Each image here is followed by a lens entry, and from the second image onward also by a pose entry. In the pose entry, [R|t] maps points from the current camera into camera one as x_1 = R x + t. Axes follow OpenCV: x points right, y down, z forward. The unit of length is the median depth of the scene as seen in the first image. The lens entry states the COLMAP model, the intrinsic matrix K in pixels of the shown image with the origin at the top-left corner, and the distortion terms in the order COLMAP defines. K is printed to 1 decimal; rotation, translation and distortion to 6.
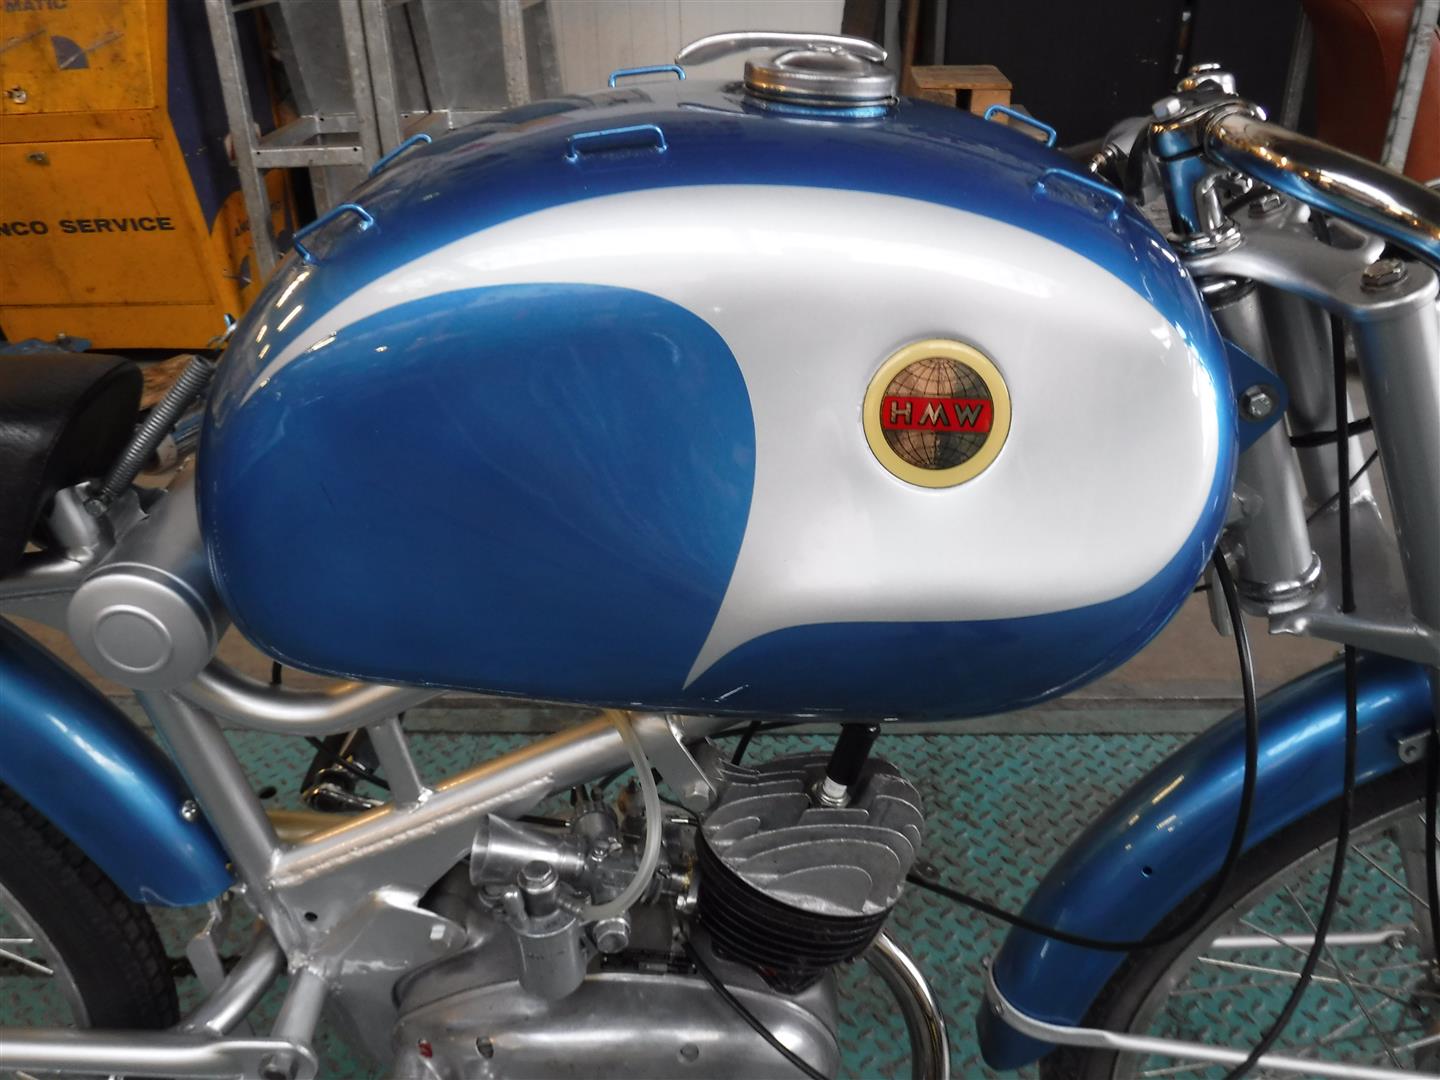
lens RADIAL K [[1193.5, 0, 733.3], [0, 1193.5, 546.5], [0, 0, 1]] dist [-0.090772, 0.042607]
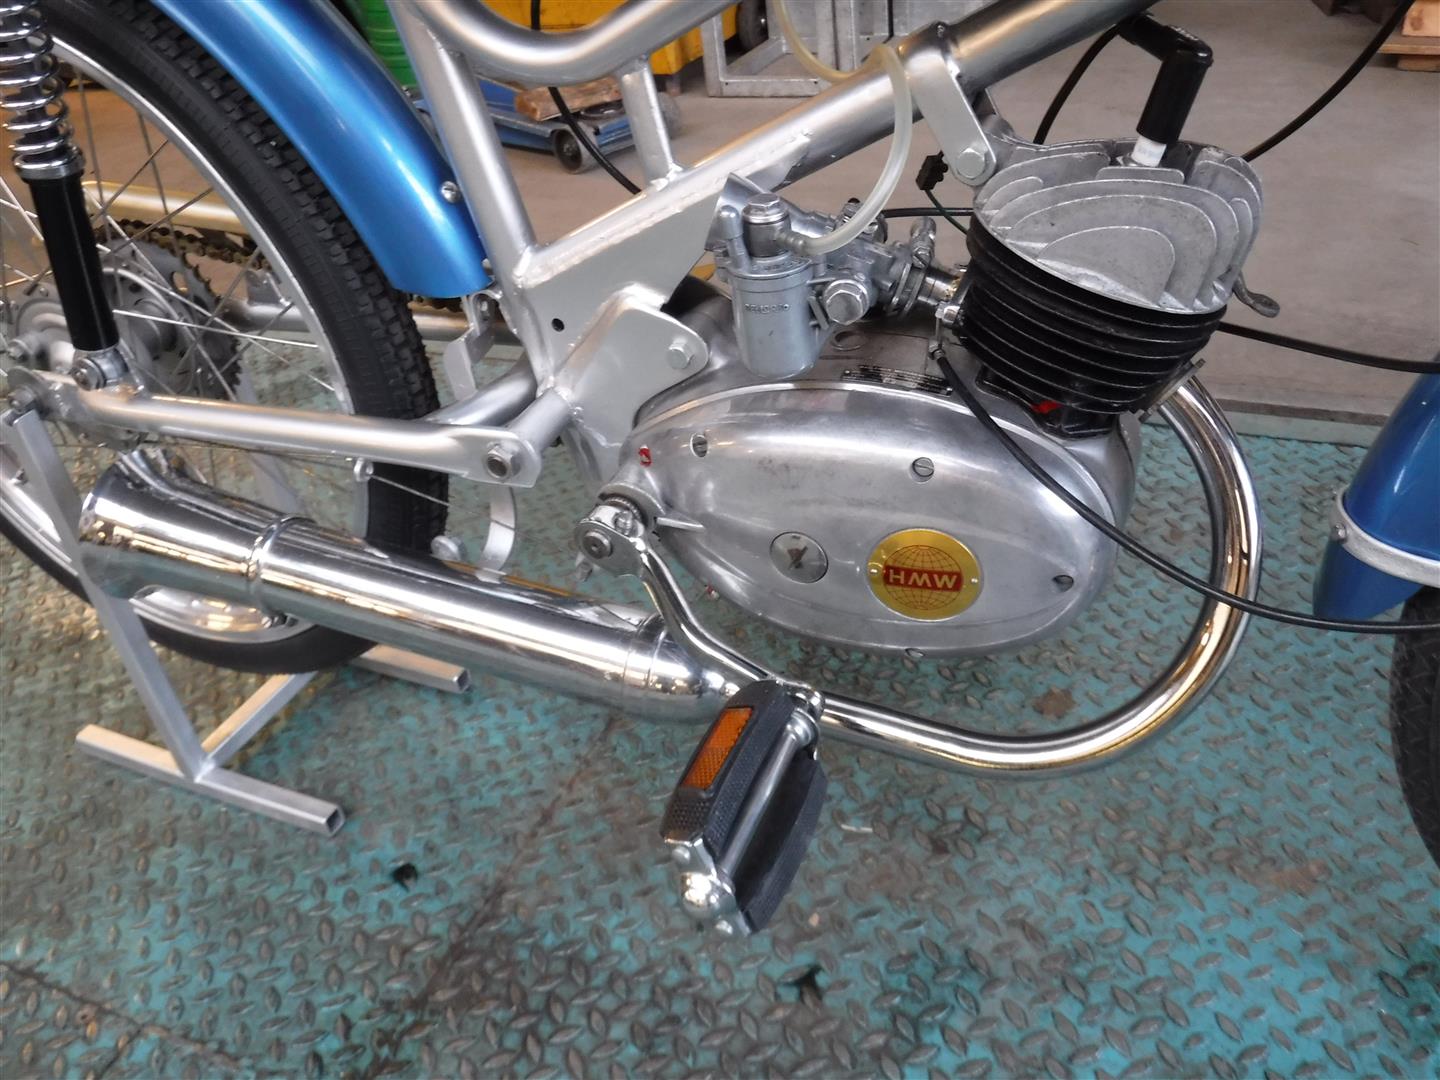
lens RADIAL K [[1193.5, 0, 733.3], [0, 1193.5, 546.5], [0, 0, 1]] dist [-0.090772, 0.042607]
pose [[0.929210, 0.139437, -0.342237, 0.123508], [-0.098561, 0.986049, 0.134139, 0.353657], [0.356167, -0.090912, 0.929989, 0.147565]]
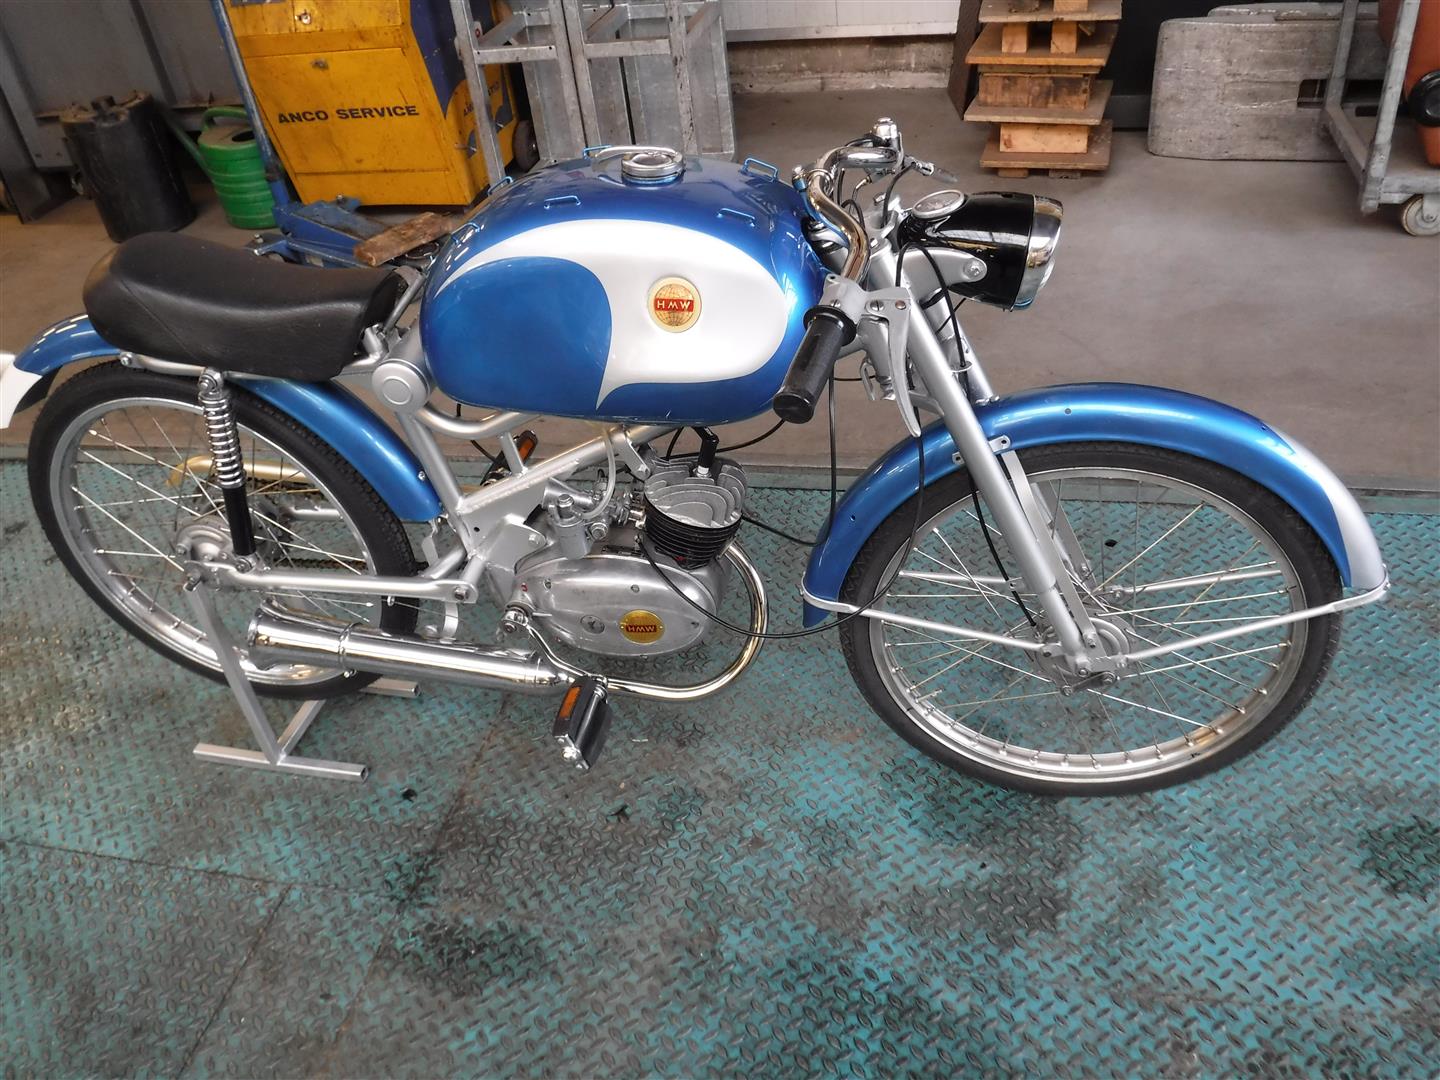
lens RADIAL K [[1193.5, 0, 733.3], [0, 1193.5, 546.5], [0, 0, 1]] dist [-0.090772, 0.042607]
pose [[0.980436, 0.046363, -0.191301, 0.517973], [-0.017329, 0.988422, 0.150736, 0.012750], [0.196075, -0.144472, 0.969888, -1.021485]]
